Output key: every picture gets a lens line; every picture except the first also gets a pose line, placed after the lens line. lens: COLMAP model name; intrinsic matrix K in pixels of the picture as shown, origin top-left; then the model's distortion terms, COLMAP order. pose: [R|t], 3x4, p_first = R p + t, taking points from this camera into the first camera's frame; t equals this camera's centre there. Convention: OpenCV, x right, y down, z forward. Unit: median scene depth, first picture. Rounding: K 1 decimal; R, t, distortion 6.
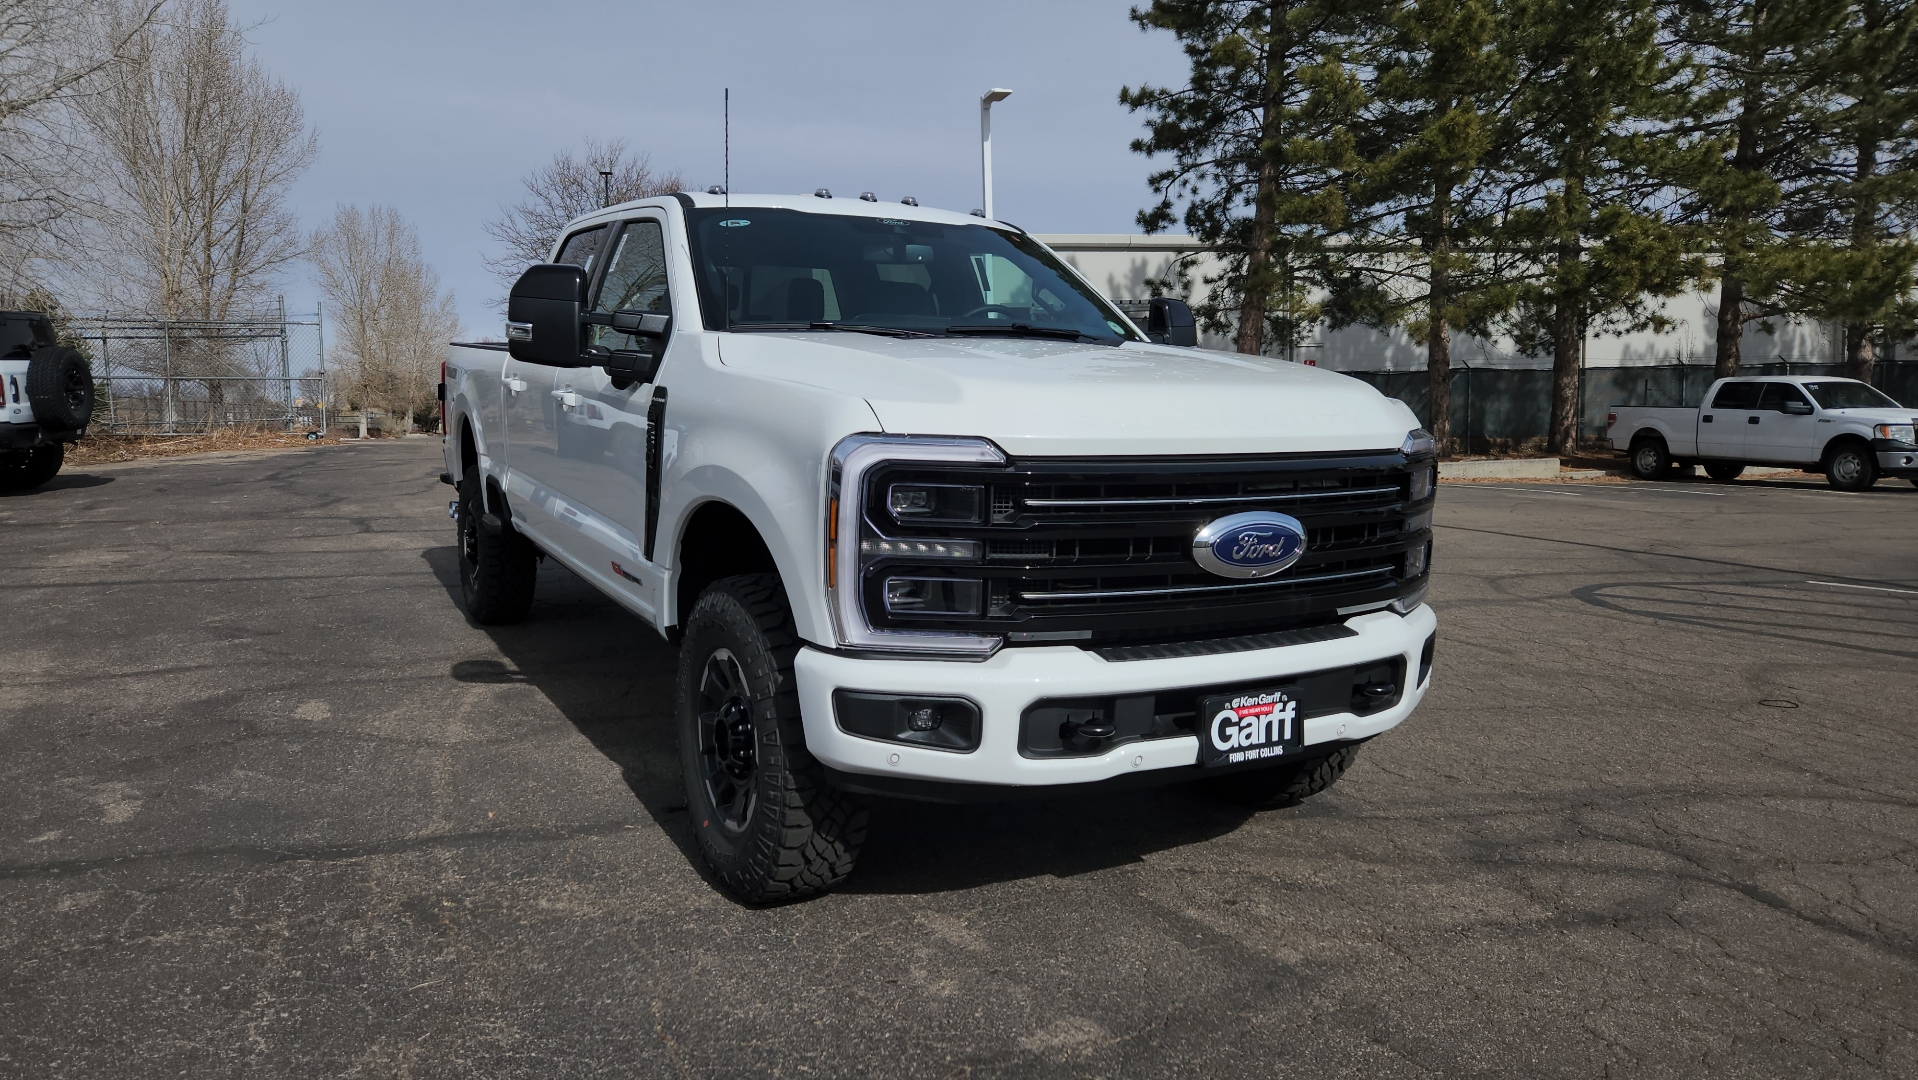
lens RADIAL K [[1281.2, 0, 894.0], [0, 1281.2, 542.5], [0, 0, 1]] dist [0.077361, -0.051551]
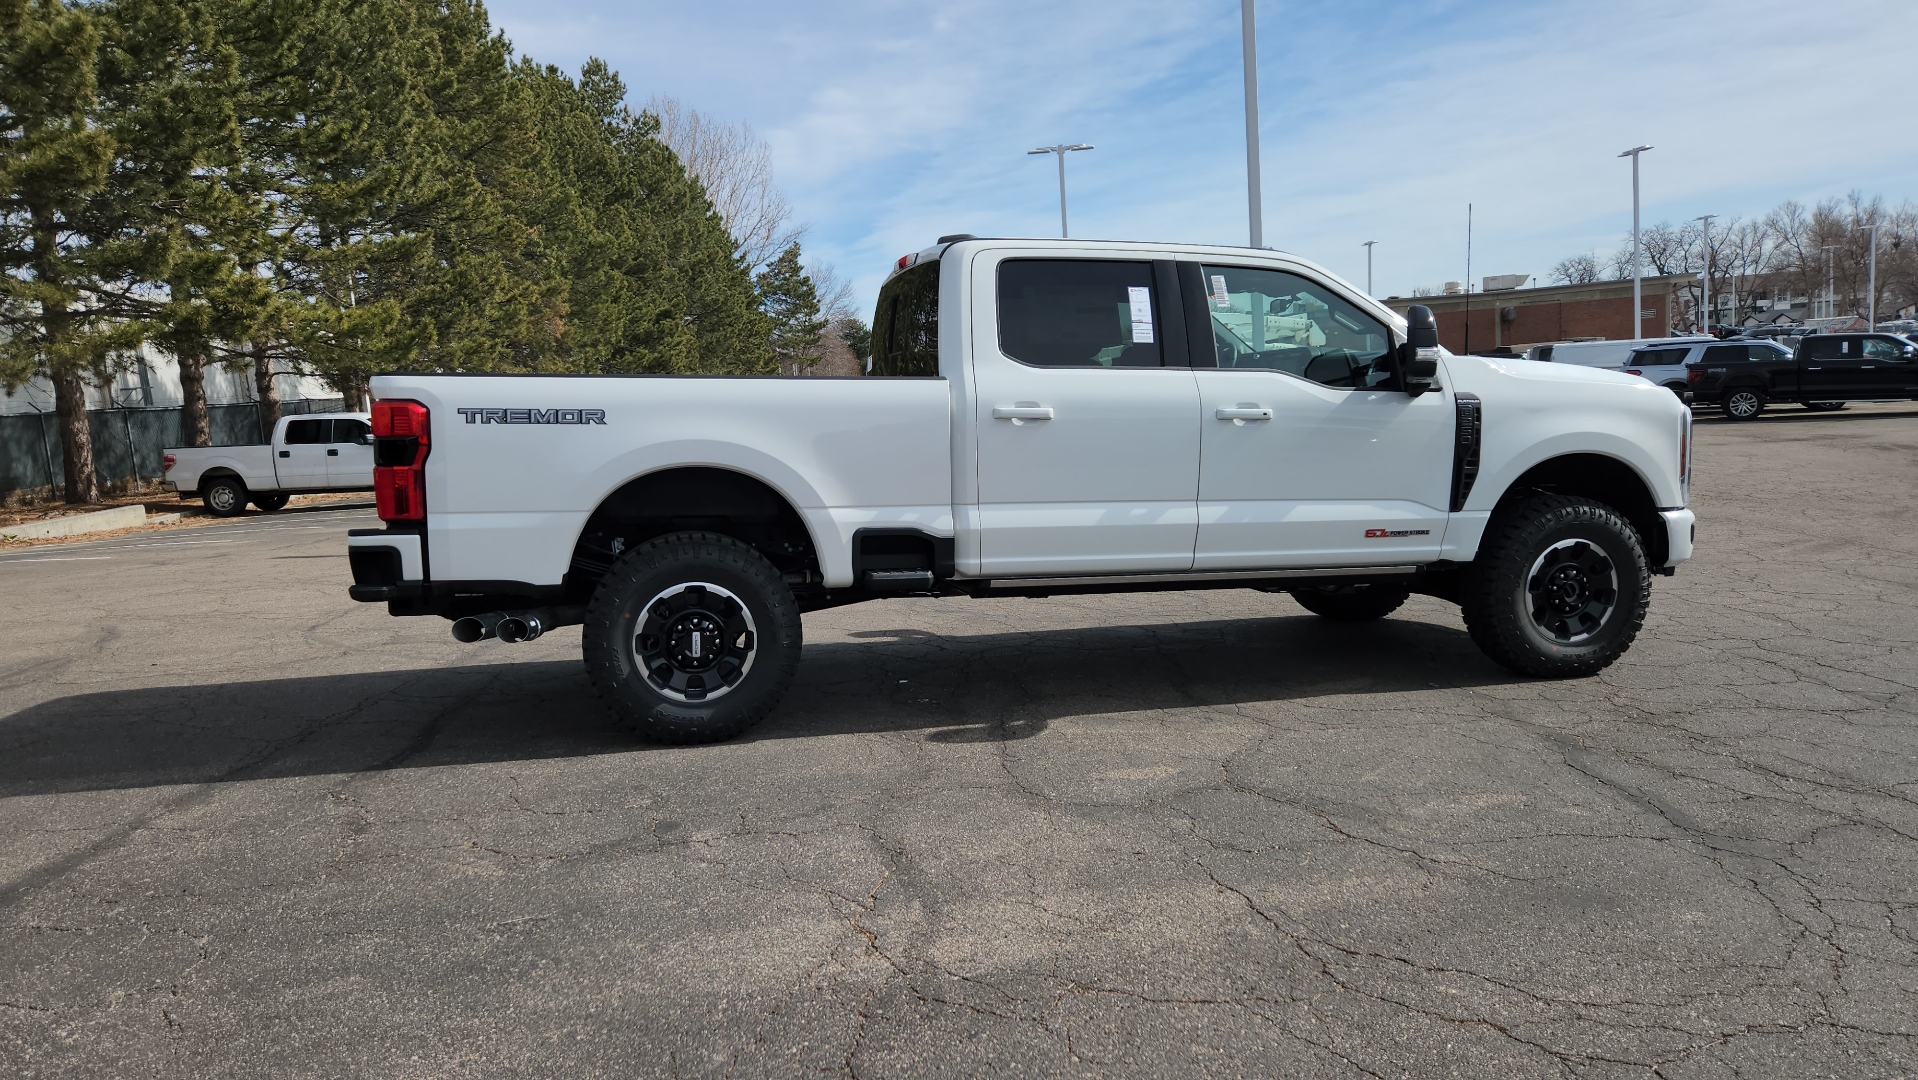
lens RADIAL K [[1331.9, 0, 925.4], [0, 1331.9, 543.7], [0, 0, 1]] dist [0.081989, -0.070693]
pose [[0.253917, -0.120942, 0.959635, -0.804896], [0.157805, 0.984038, 0.082262, -0.075774], [-0.954266, 0.130547, 0.268950, 0.515771]]
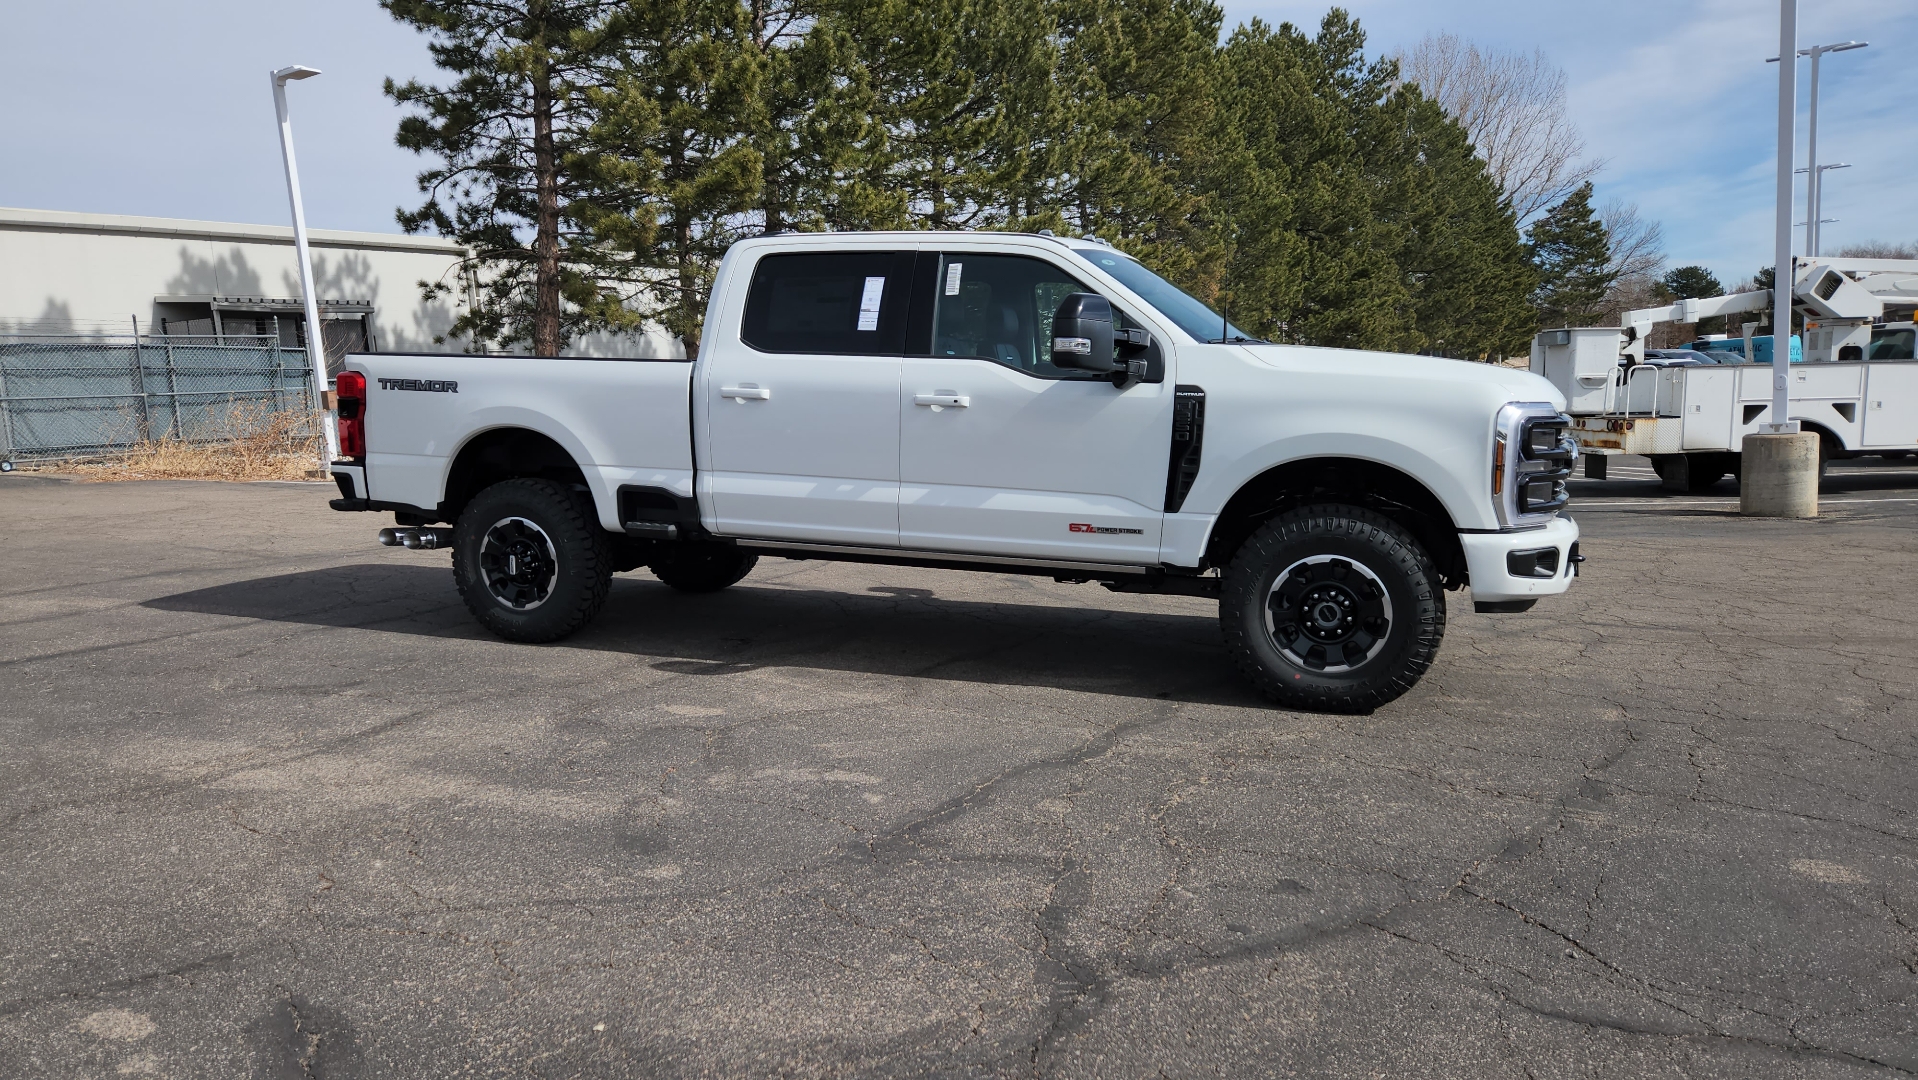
lens RADIAL K [[1317.3, 0, 882.0], [0, 1317.3, 572.6], [0, 0, 1]] dist [0.078380, -0.066244]
pose [[0.766606, -0.111557, 0.632353, -0.585936], [0.101751, 0.993455, 0.051908, -0.011956], [-0.634005, 0.024550, 0.772939, 0.047183]]
